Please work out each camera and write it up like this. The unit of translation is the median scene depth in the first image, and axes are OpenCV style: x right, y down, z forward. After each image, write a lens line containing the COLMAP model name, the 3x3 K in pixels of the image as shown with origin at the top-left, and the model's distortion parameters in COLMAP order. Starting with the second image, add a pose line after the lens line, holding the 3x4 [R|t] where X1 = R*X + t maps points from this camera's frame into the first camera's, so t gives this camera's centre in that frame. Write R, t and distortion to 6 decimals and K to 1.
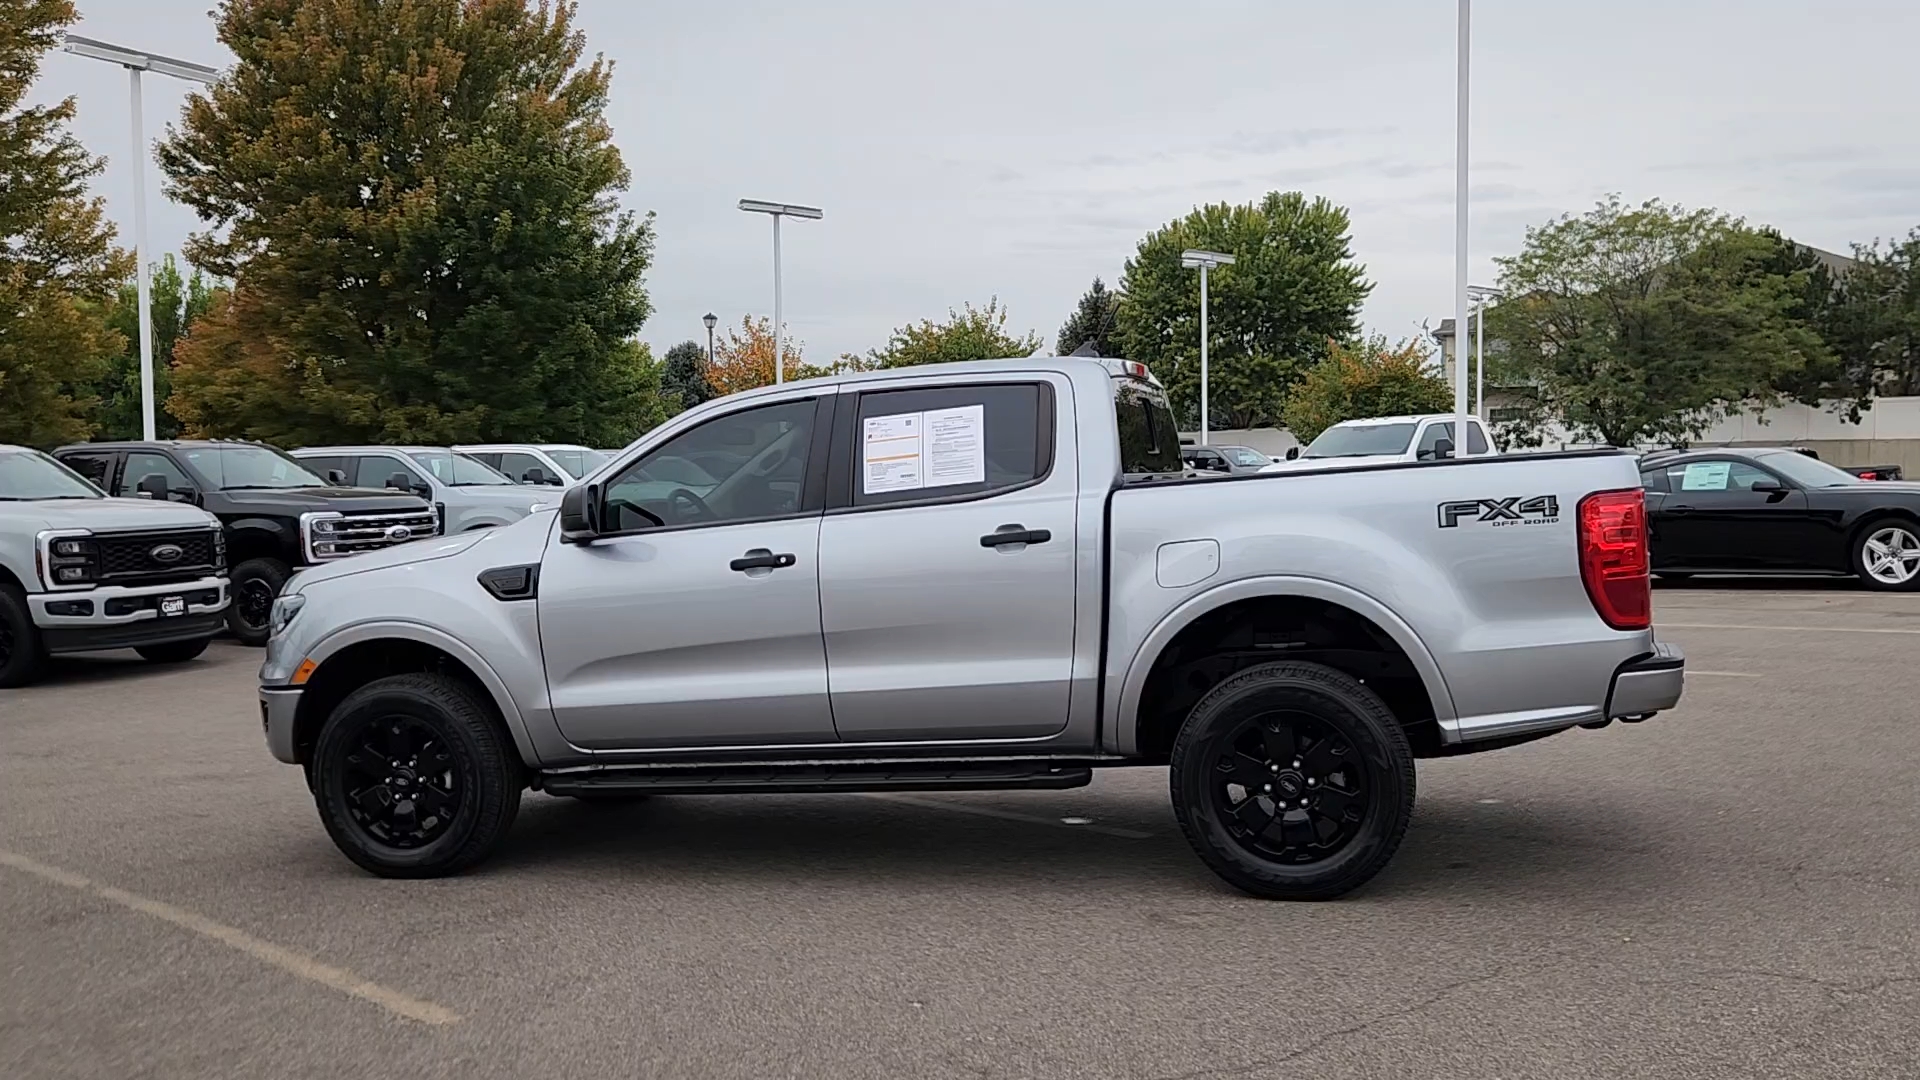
lens RADIAL K [[1757.6, 0, 944.1], [0, 1757.6, 561.6], [0, 0, 1]] dist [0.037171, -0.030193]
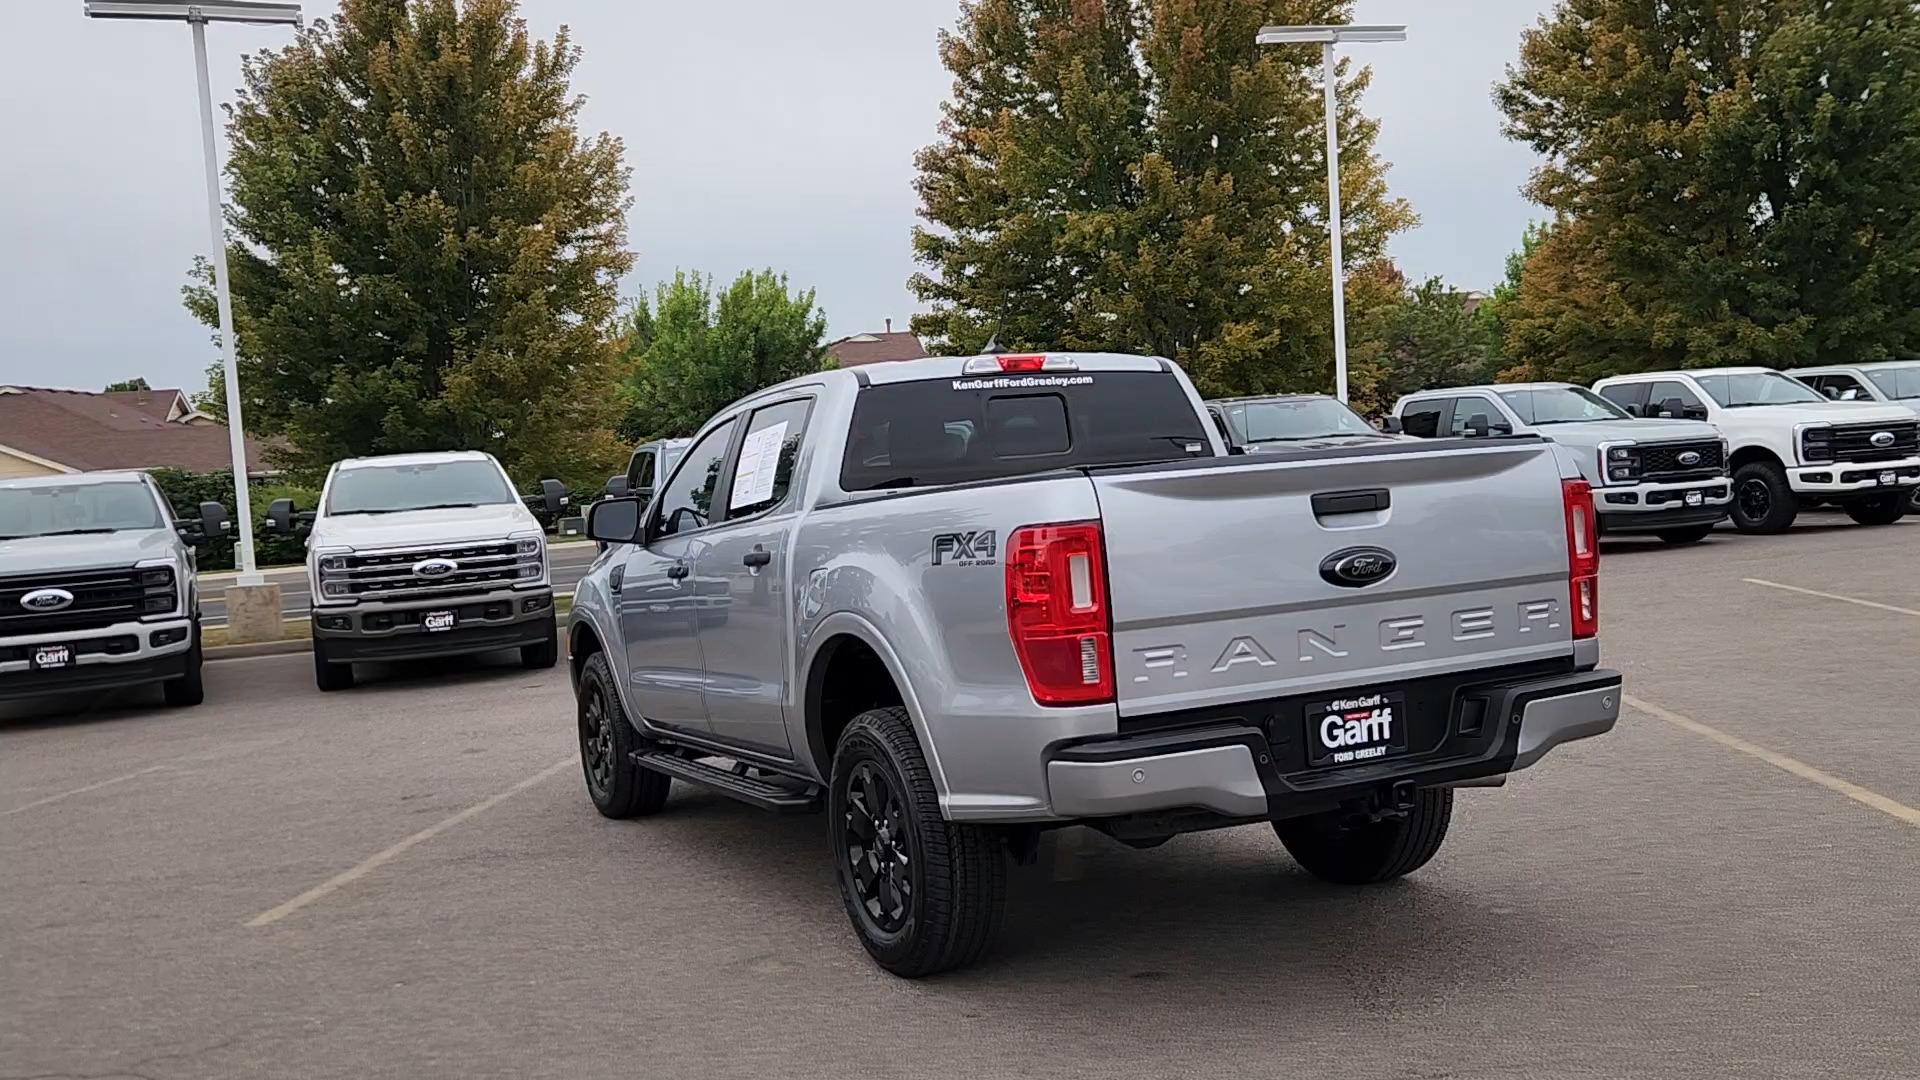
lens RADIAL K [[1757.6, 0, 944.1], [0, 1757.6, 561.6], [0, 0, 1]] dist [0.037171, -0.030193]
pose [[0.658024, 0.025317, -0.752571, 0.315041], [0.012688, 0.998920, 0.044698, -0.020128], [0.752890, -0.038961, 0.656992, 0.156123]]
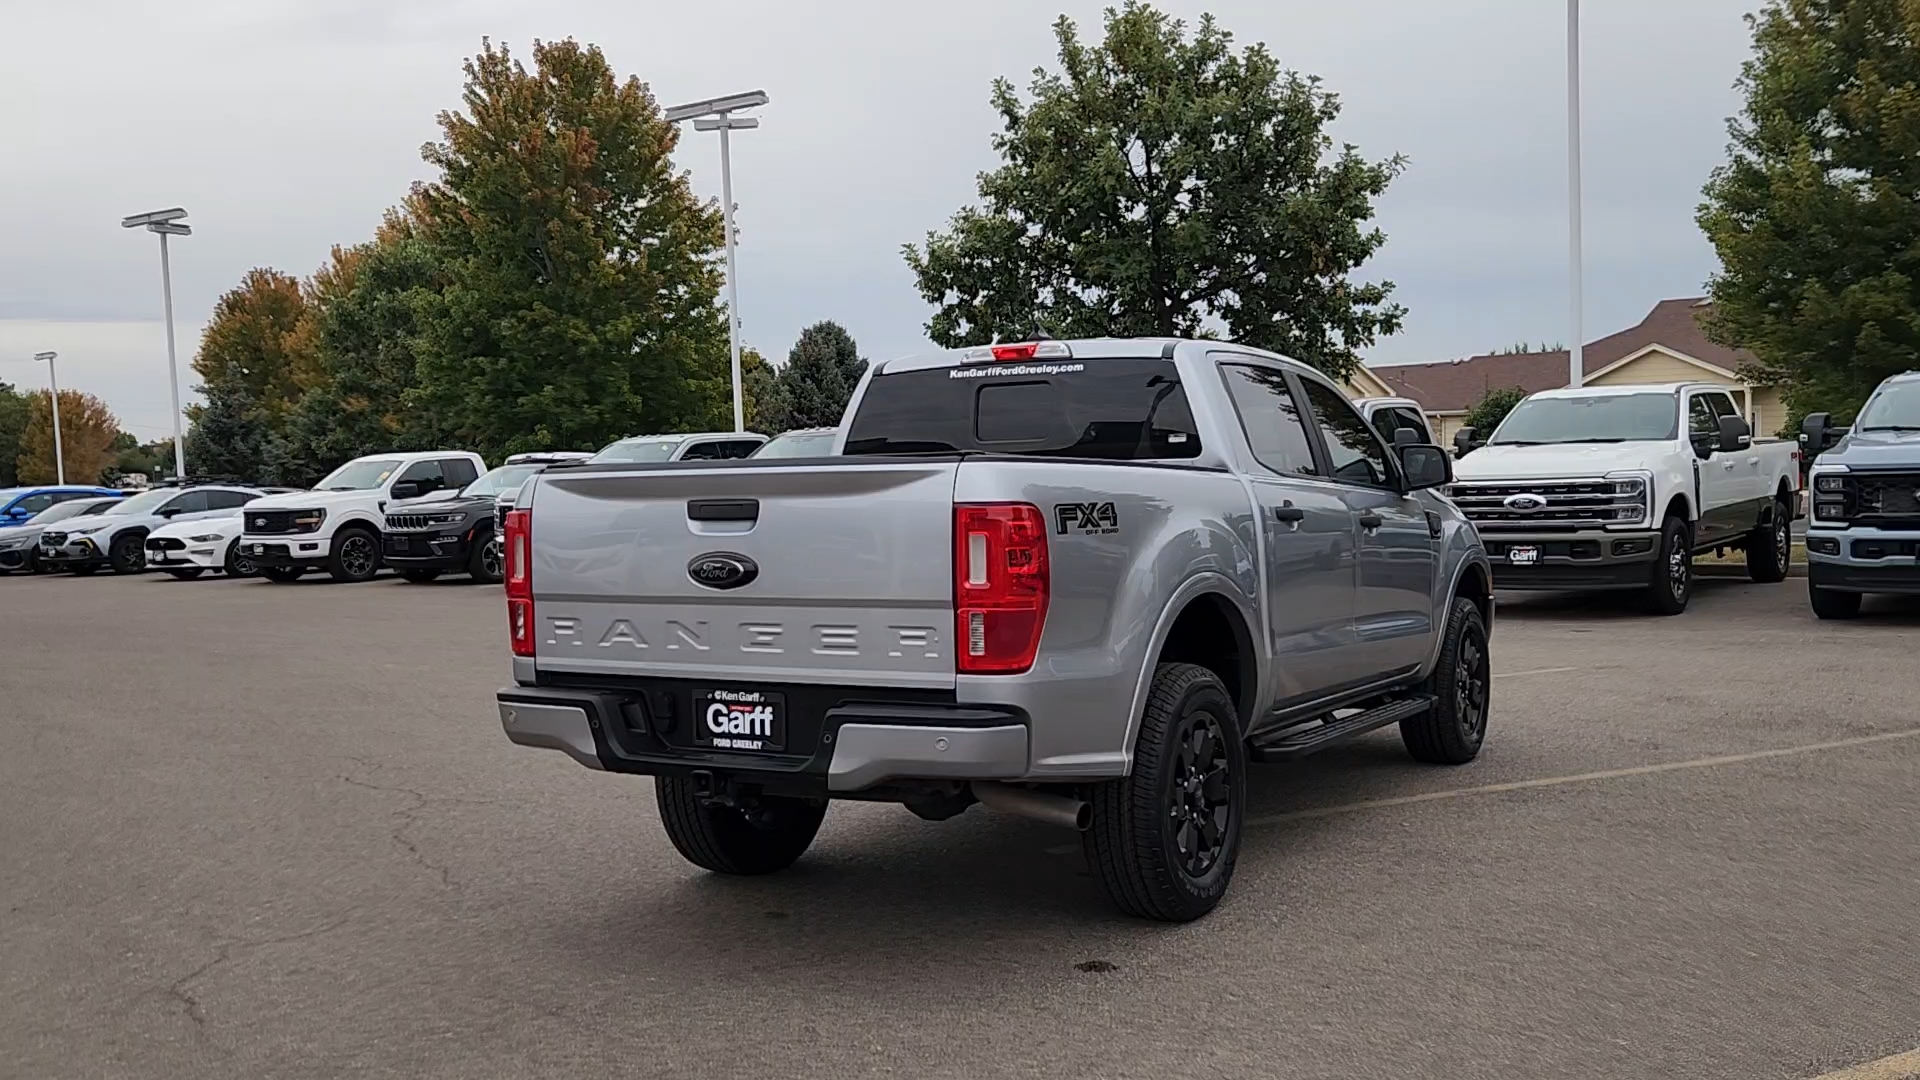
lens RADIAL K [[1757.6, 0, 944.1], [0, 1757.6, 561.6], [0, 0, 1]] dist [0.037171, -0.030193]
pose [[-0.244463, 0.093395, -0.965150, 0.427777], [-0.009299, 0.995079, 0.098646, -0.037298], [0.969614, 0.033090, -0.242391, 0.493833]]
